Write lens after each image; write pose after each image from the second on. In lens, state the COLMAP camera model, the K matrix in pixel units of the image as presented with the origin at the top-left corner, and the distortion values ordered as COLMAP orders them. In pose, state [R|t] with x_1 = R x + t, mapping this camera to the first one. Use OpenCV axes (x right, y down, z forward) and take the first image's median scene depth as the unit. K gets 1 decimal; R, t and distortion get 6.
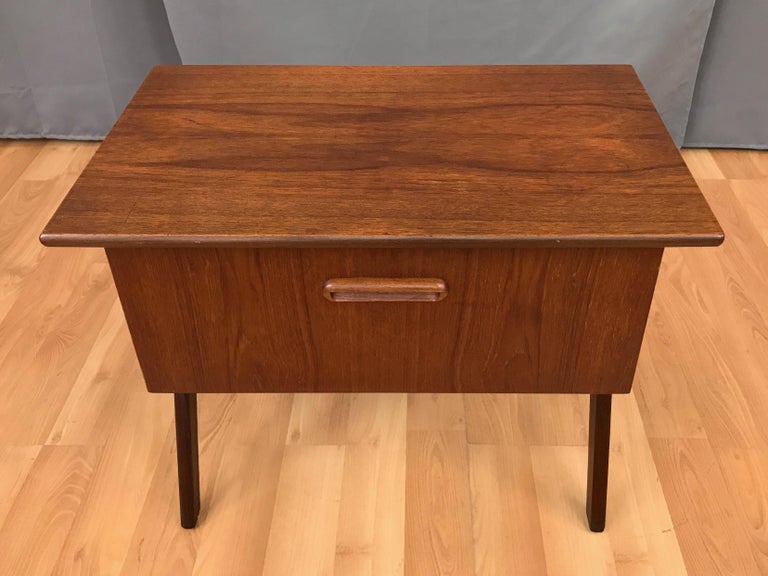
lens RADIAL K [[708.7, 0, 383.6], [0, 708.7, 252.9], [0, 0, 1]] dist [0.070382, 0.012538]
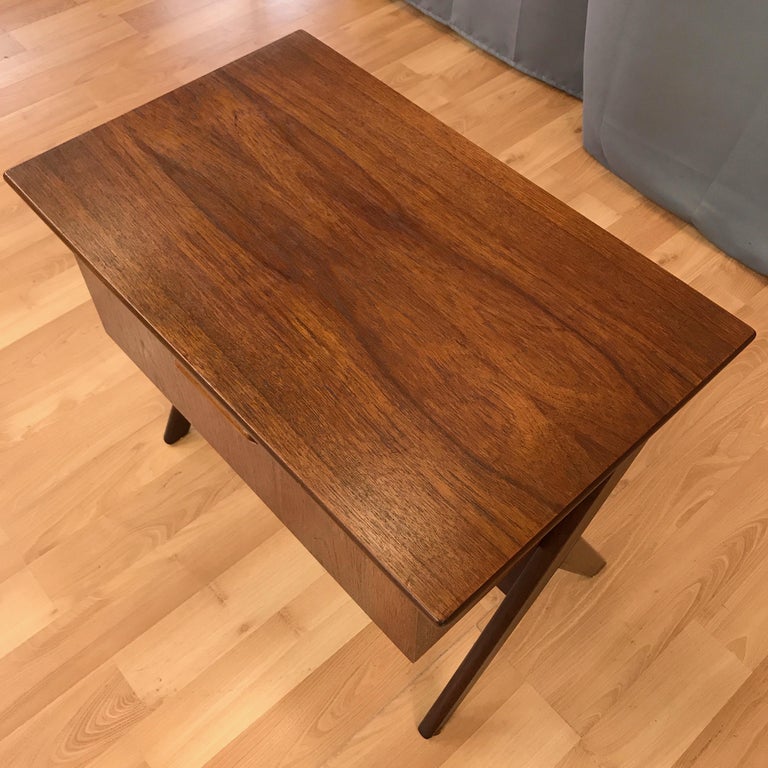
lens RADIAL K [[892.3, 0, 384.0], [0, 892.3, 384.0], [0, 0, 1]] dist [0.045436, -0.029198]
pose [[0.695840, 0.555587, -0.455114, 0.568948], [-0.444103, 0.830873, 0.335295, -0.390646], [0.564428, -0.031194, 0.824893, 0.215051]]
